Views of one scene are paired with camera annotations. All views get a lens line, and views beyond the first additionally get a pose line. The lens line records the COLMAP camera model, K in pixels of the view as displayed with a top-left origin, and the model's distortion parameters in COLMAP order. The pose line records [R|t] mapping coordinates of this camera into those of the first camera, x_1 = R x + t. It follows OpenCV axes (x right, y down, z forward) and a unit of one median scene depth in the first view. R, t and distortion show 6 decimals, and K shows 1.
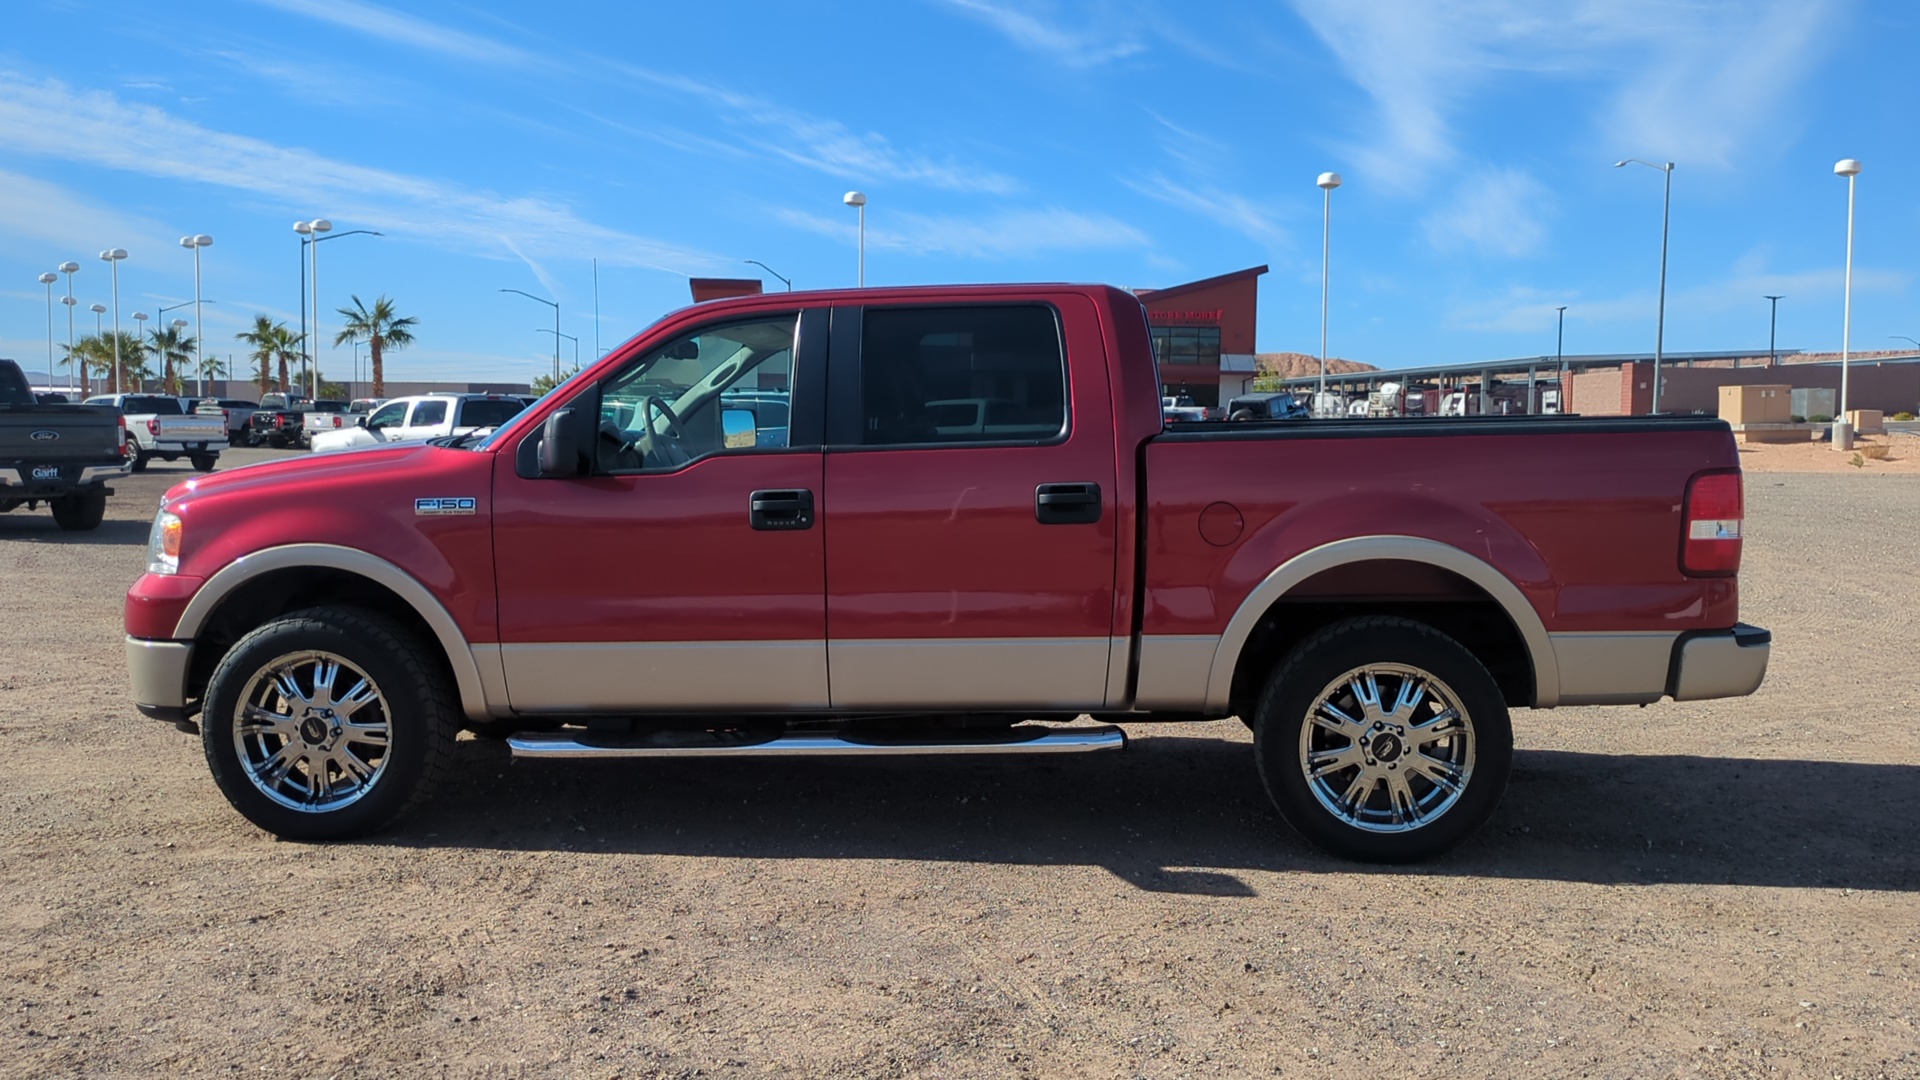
lens RADIAL K [[1648.2, 0, 982.3], [0, 1648.2, 540.0], [0, 0, 1]] dist [0.057229, -0.059119]
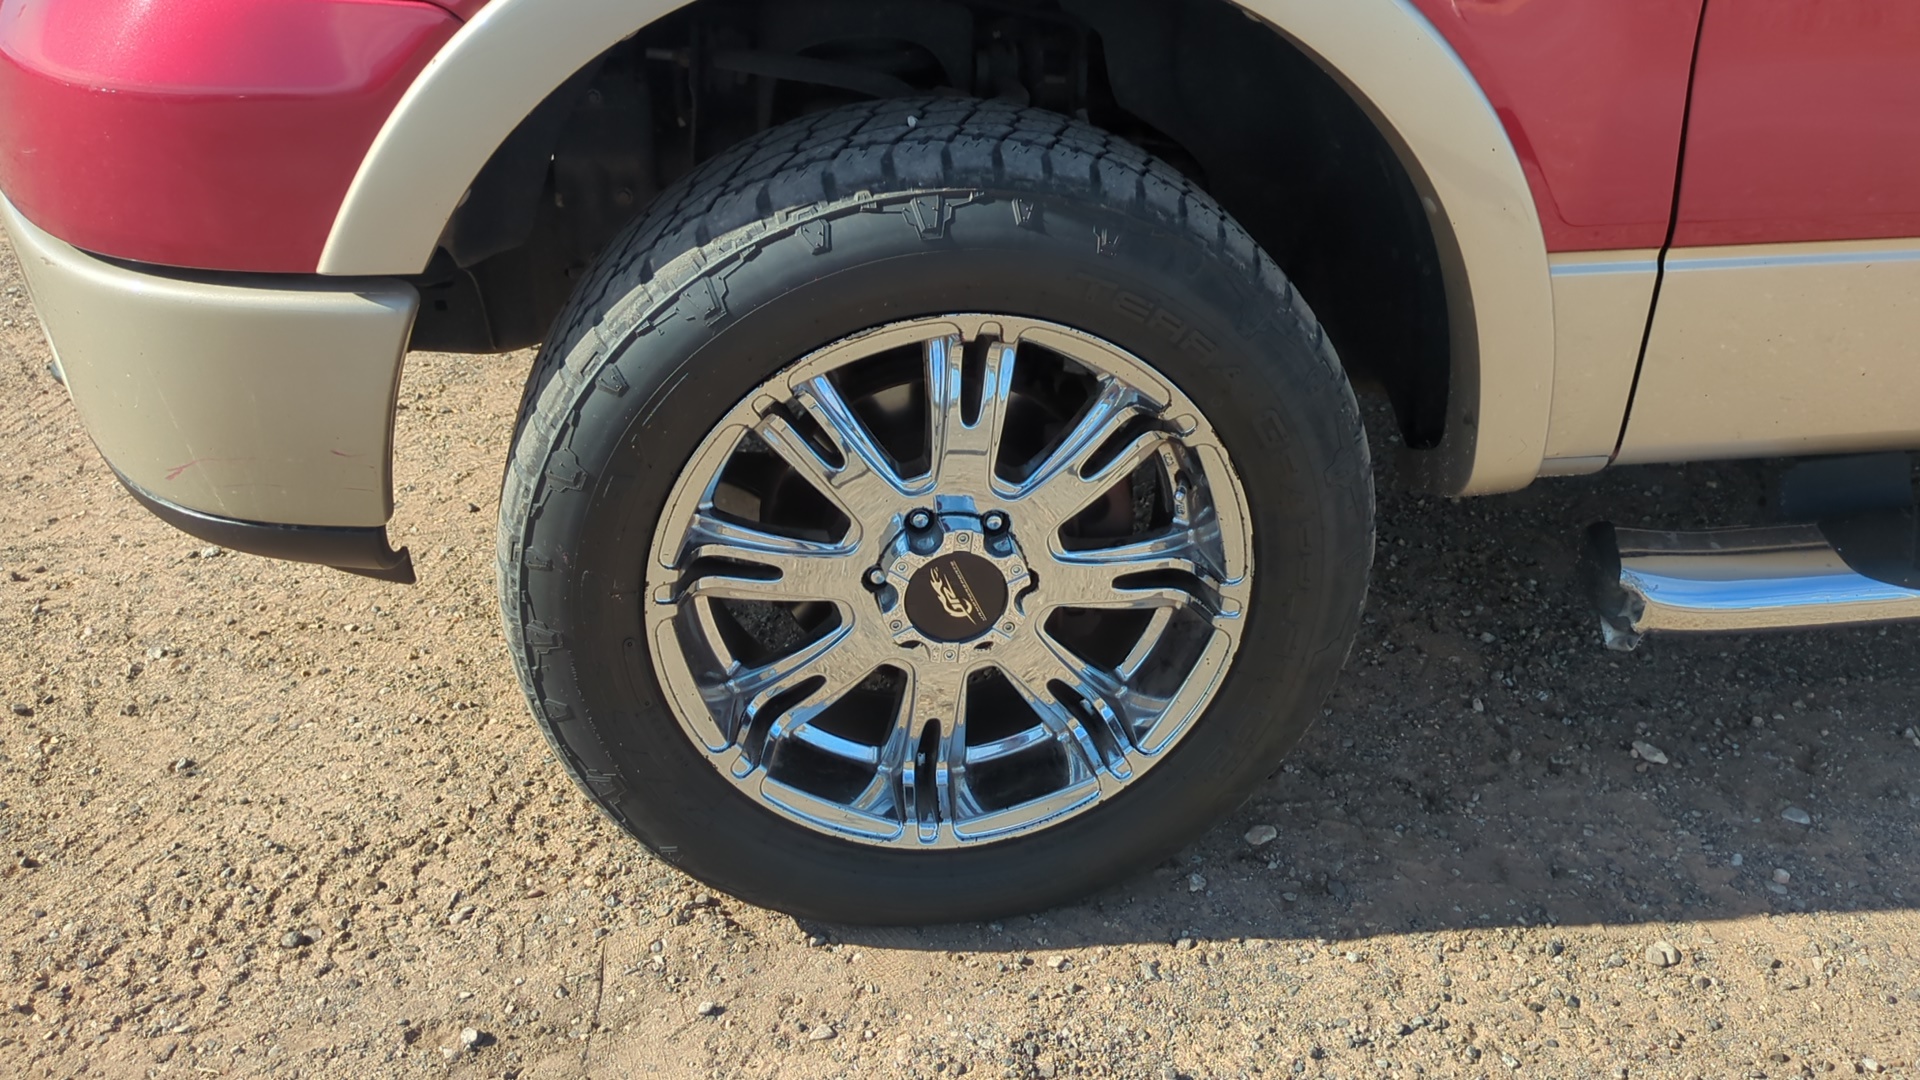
lens RADIAL K [[1648.2, 0, 982.3], [0, 1648.2, 540.0], [0, 0, 1]] dist [0.057229, -0.059119]
pose [[0.973952, -0.089145, 0.208497, -0.450504], [-0.003021, 0.914299, 0.405030, -0.002272], [-0.226735, -0.395109, 0.890213, 0.759844]]
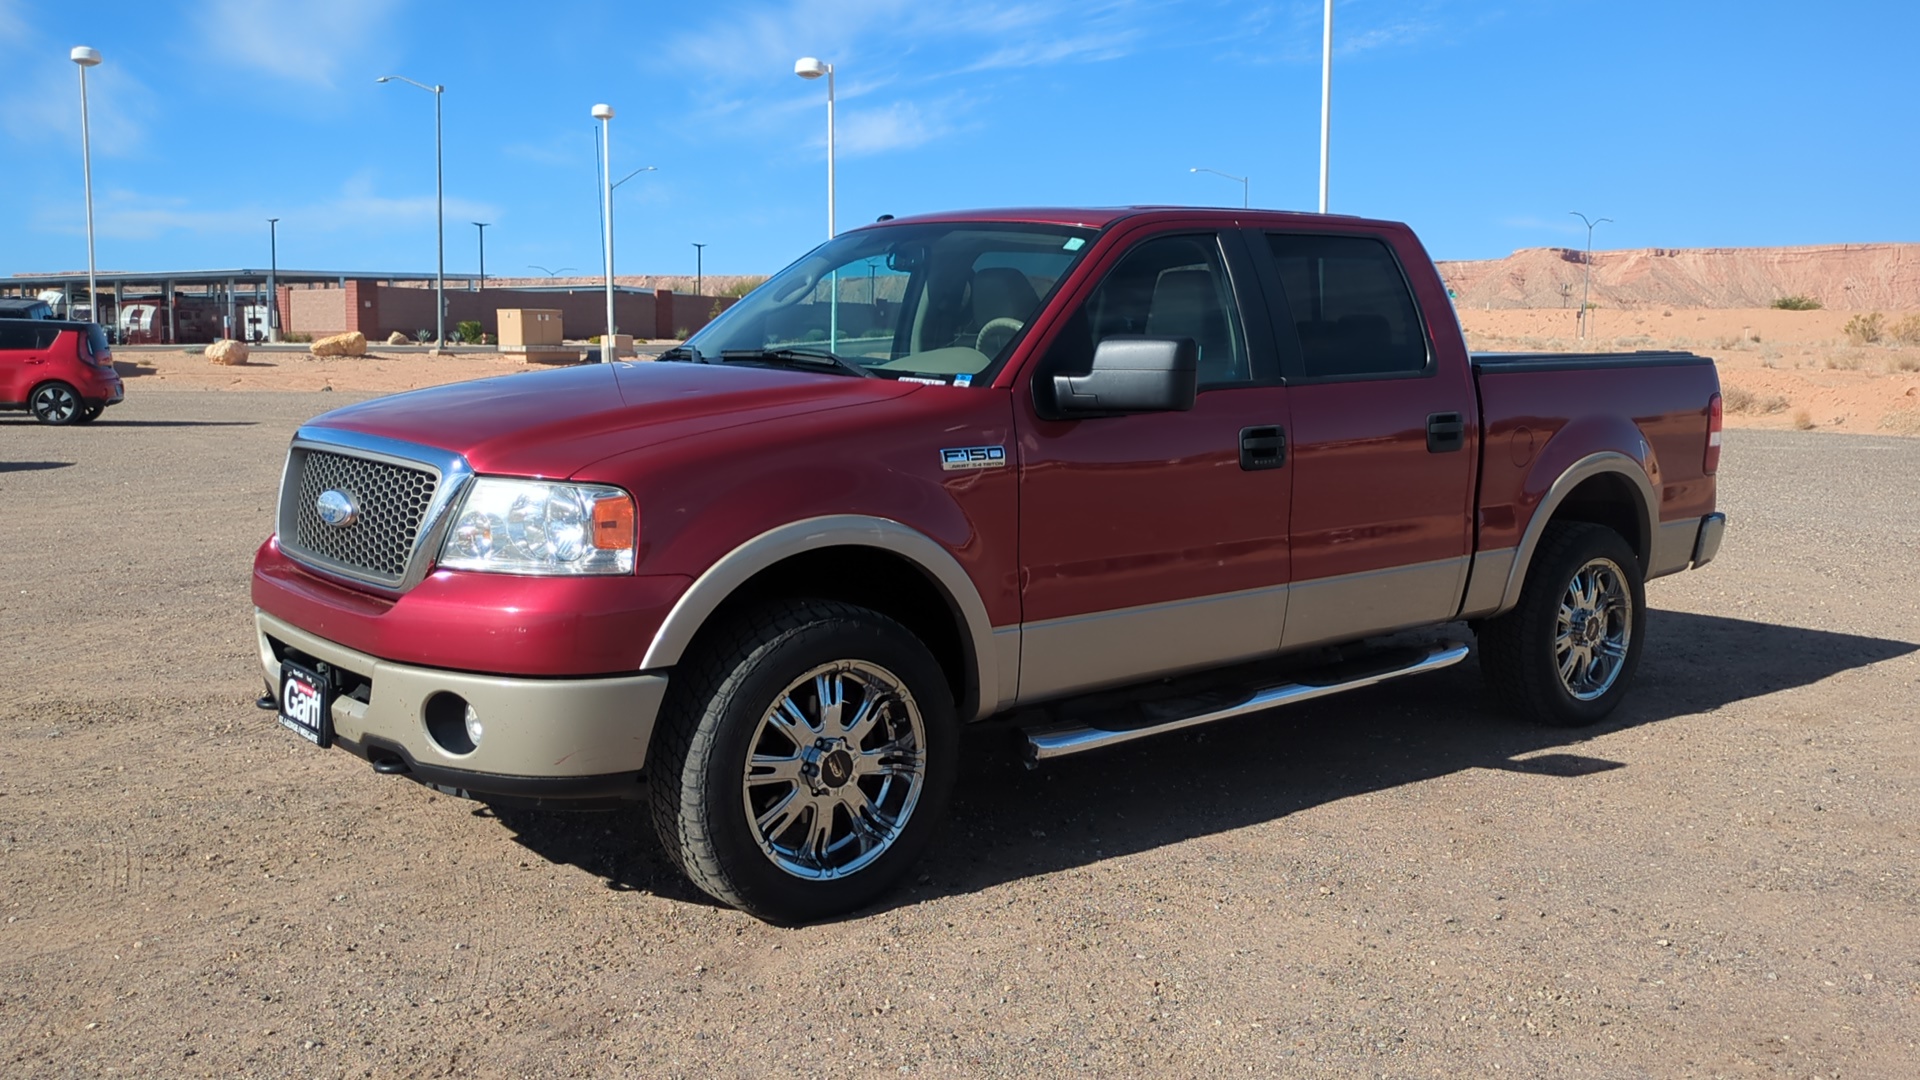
lens RADIAL K [[1648.2, 0, 982.3], [0, 1648.2, 540.0], [0, 0, 1]] dist [0.057229, -0.059119]
pose [[0.707629, -0.071571, 0.702950, -0.859528], [0.037034, 0.997246, 0.064254, -0.031054], [-0.705613, -0.019435, 0.708331, 0.434713]]
